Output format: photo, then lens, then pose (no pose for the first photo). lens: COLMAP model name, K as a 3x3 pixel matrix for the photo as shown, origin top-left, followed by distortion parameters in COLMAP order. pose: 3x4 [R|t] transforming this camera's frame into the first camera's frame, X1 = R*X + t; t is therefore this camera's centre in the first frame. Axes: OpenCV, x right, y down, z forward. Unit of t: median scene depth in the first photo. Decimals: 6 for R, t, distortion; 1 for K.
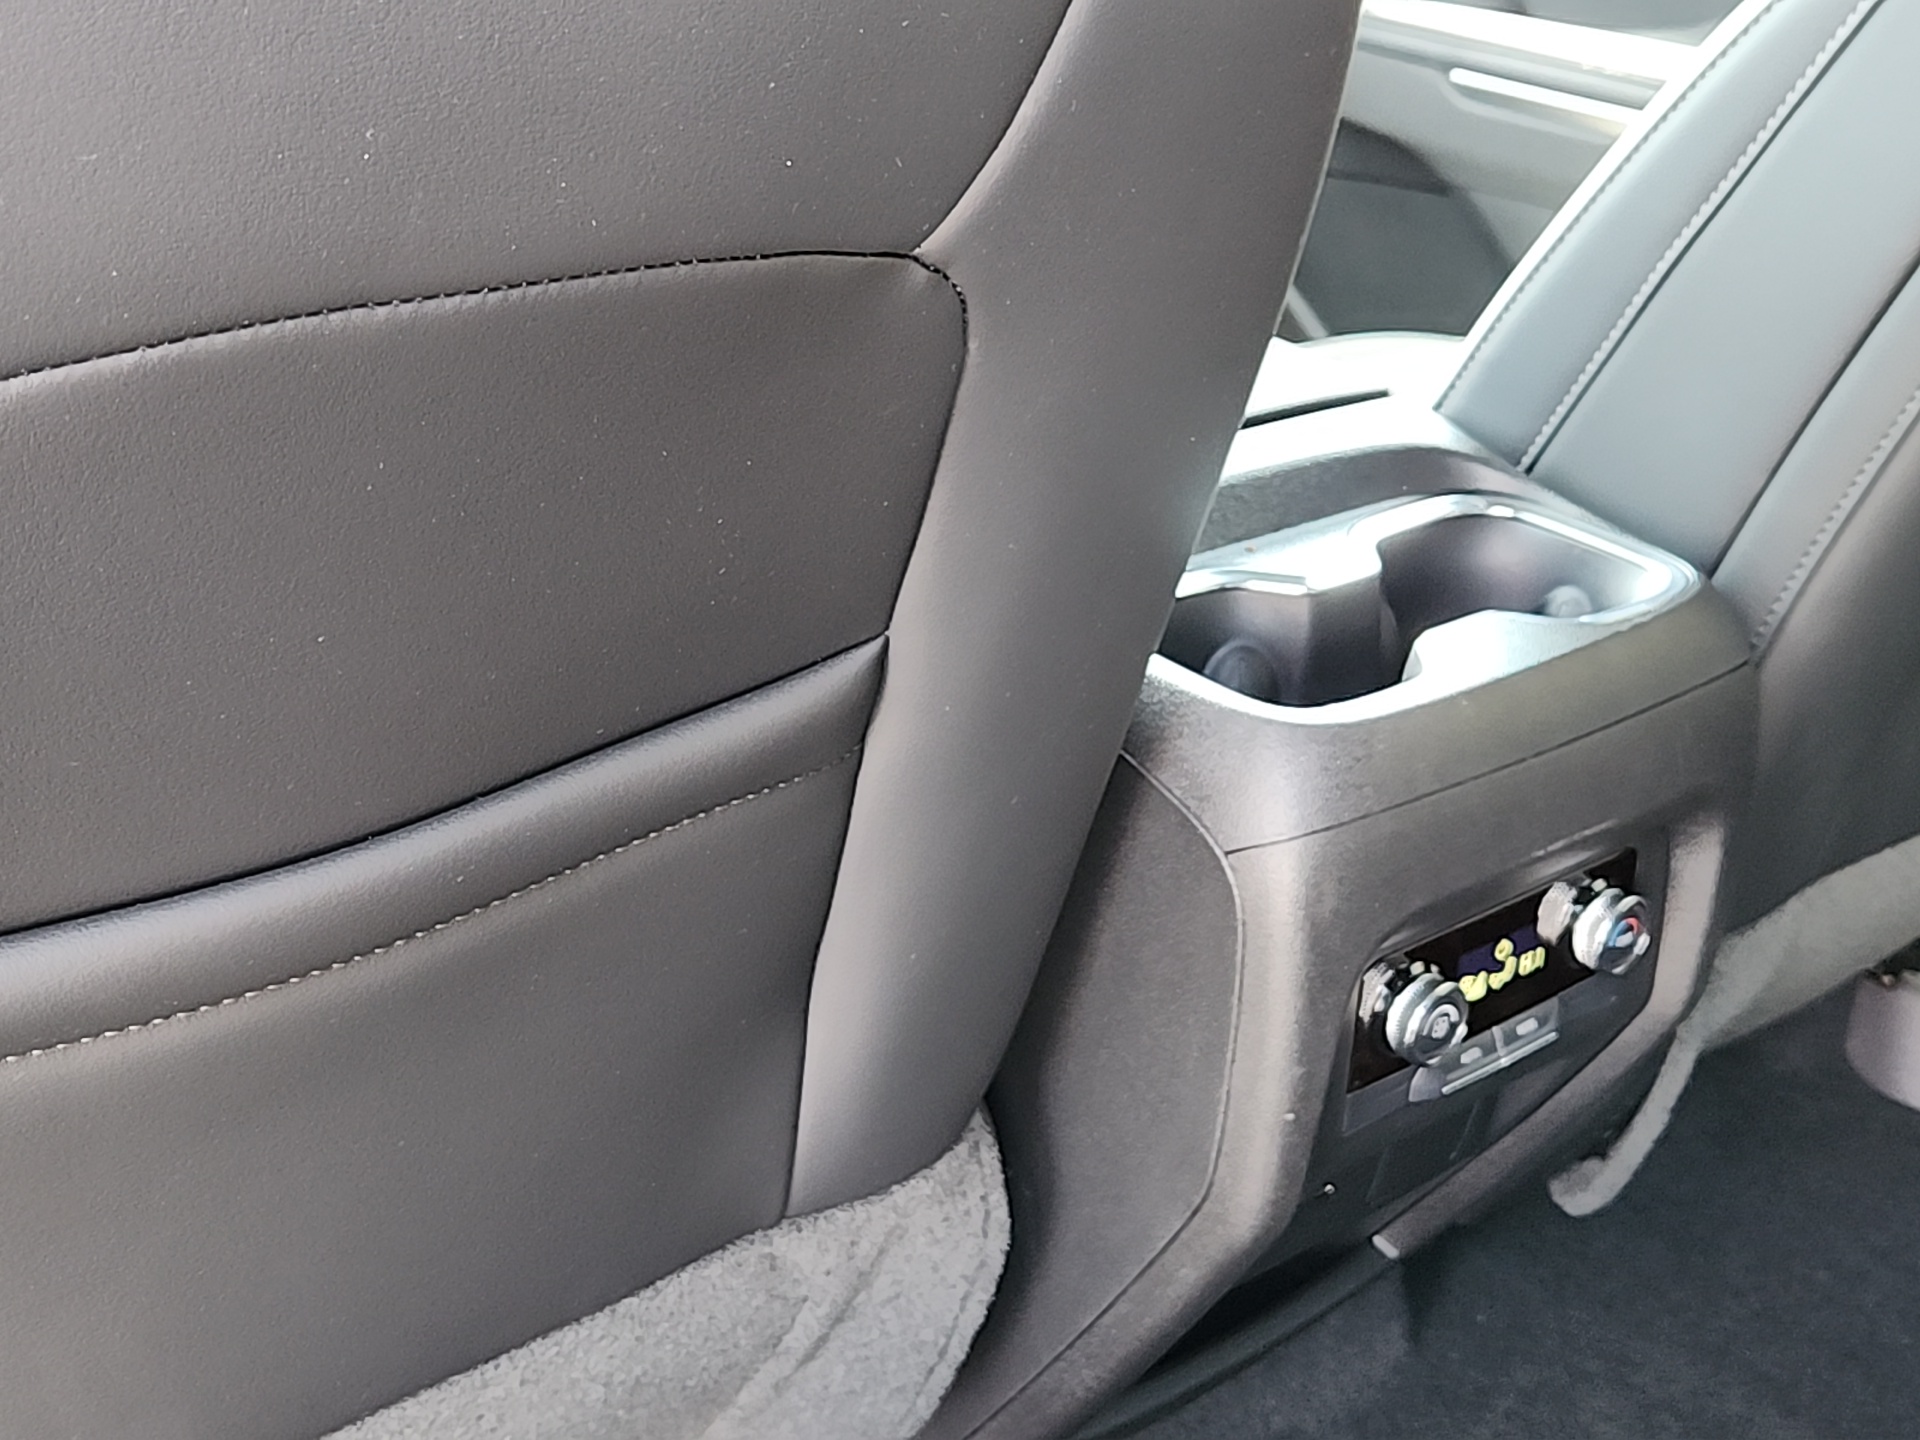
lens RADIAL K [[2489.5, 0, 964.6], [0, 2489.5, 766.4], [0, 0, 1]] dist [0.049895, -0.008076]
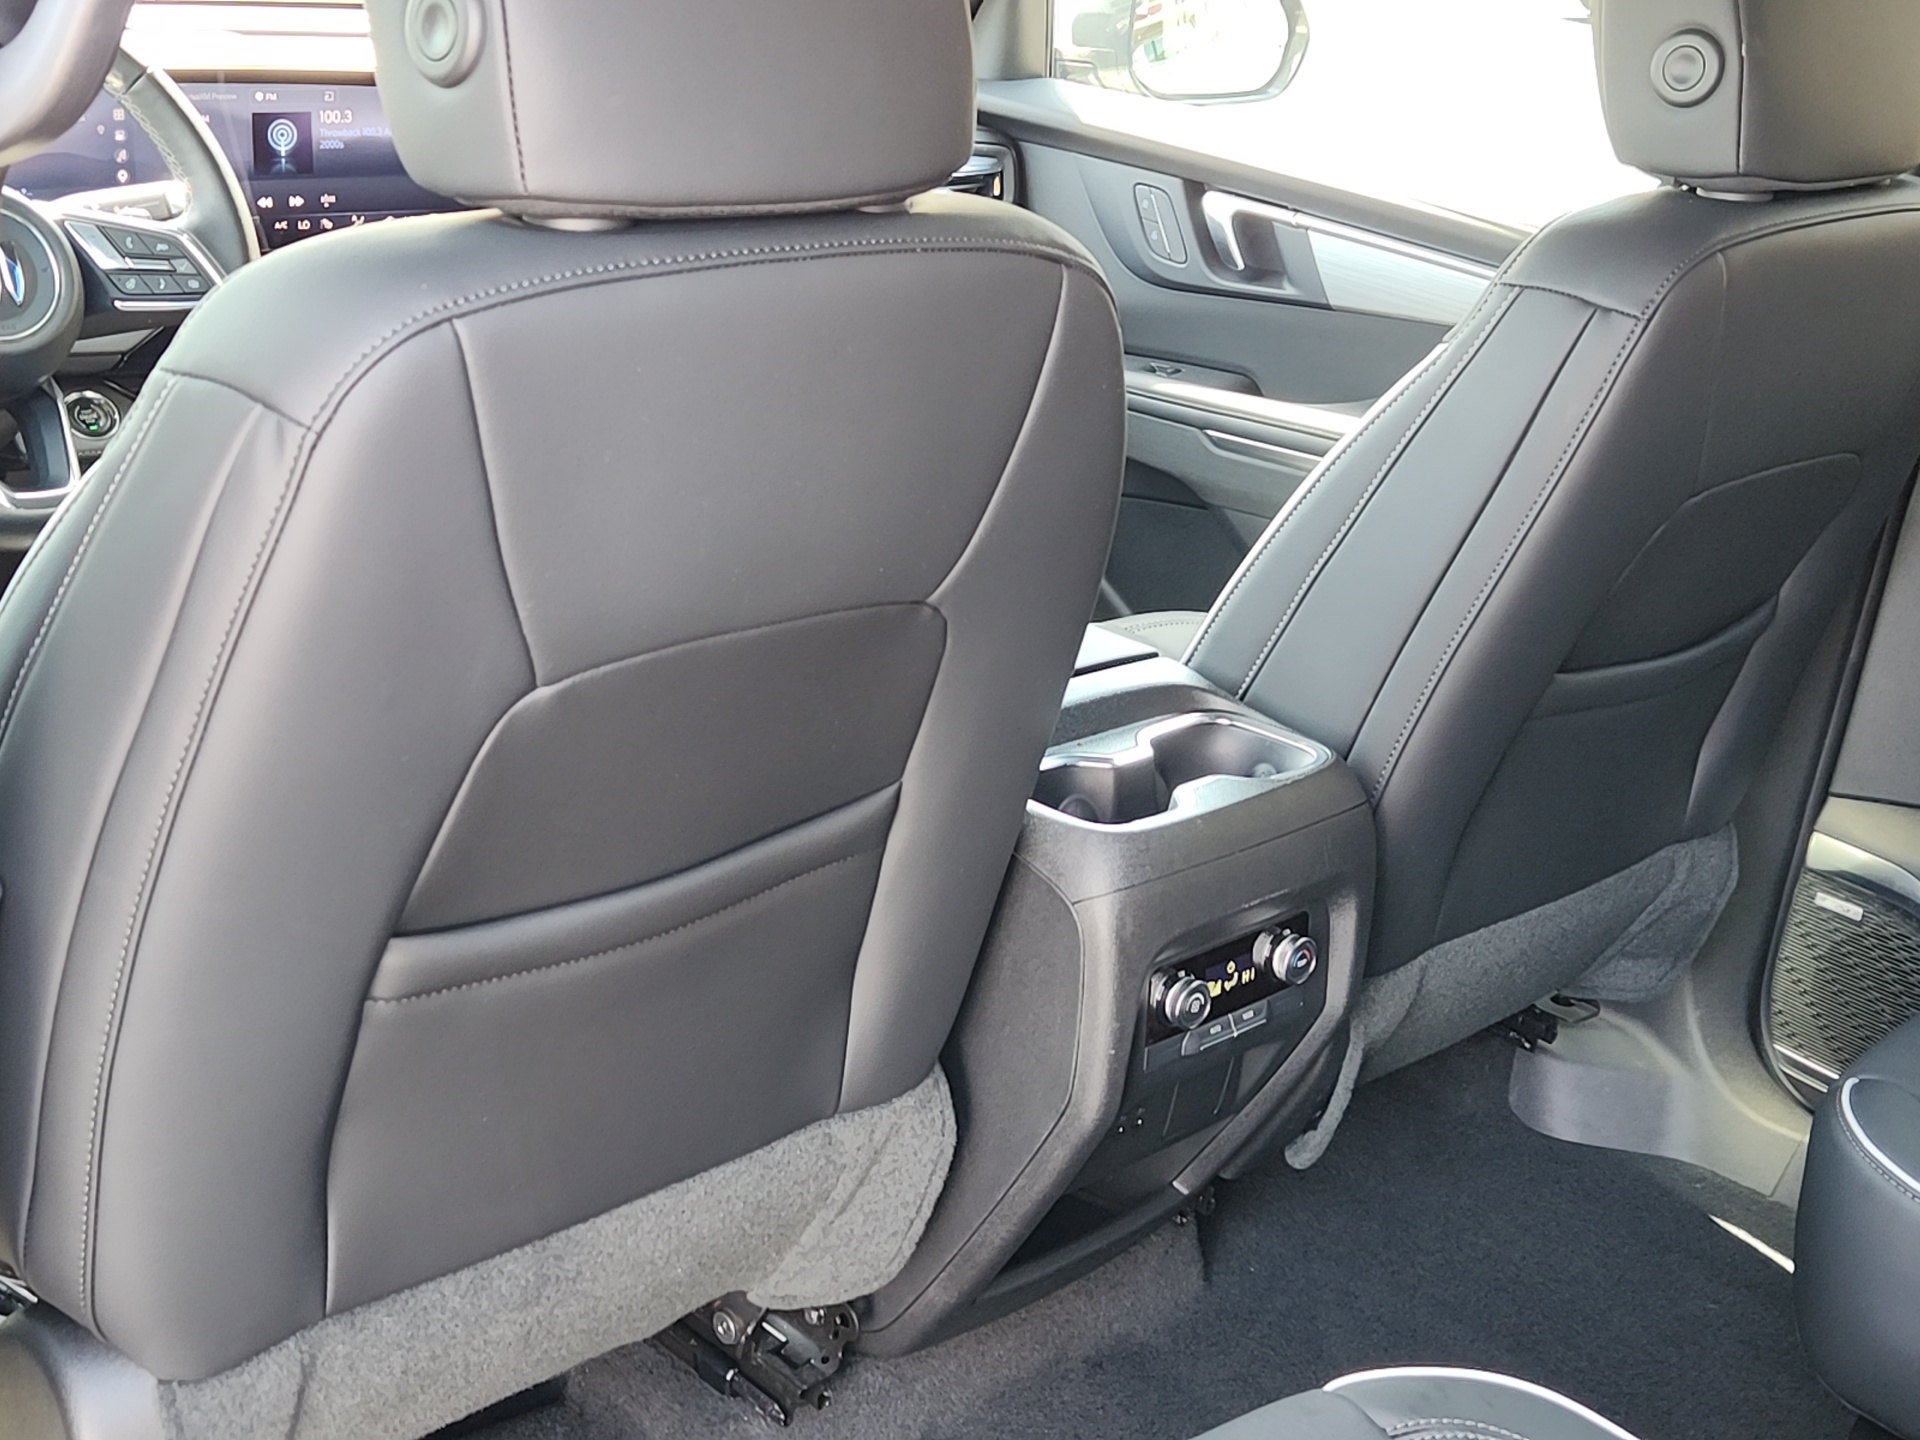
lens RADIAL K [[2489.5, 0, 964.6], [0, 2489.5, 766.4], [0, 0, 1]] dist [0.049895, -0.008076]
pose [[0.997566, -0.022322, 0.066057, -0.085726], [0.028842, 0.994623, -0.099461, 0.104077], [-0.063482, 0.101124, 0.992846, -0.760018]]
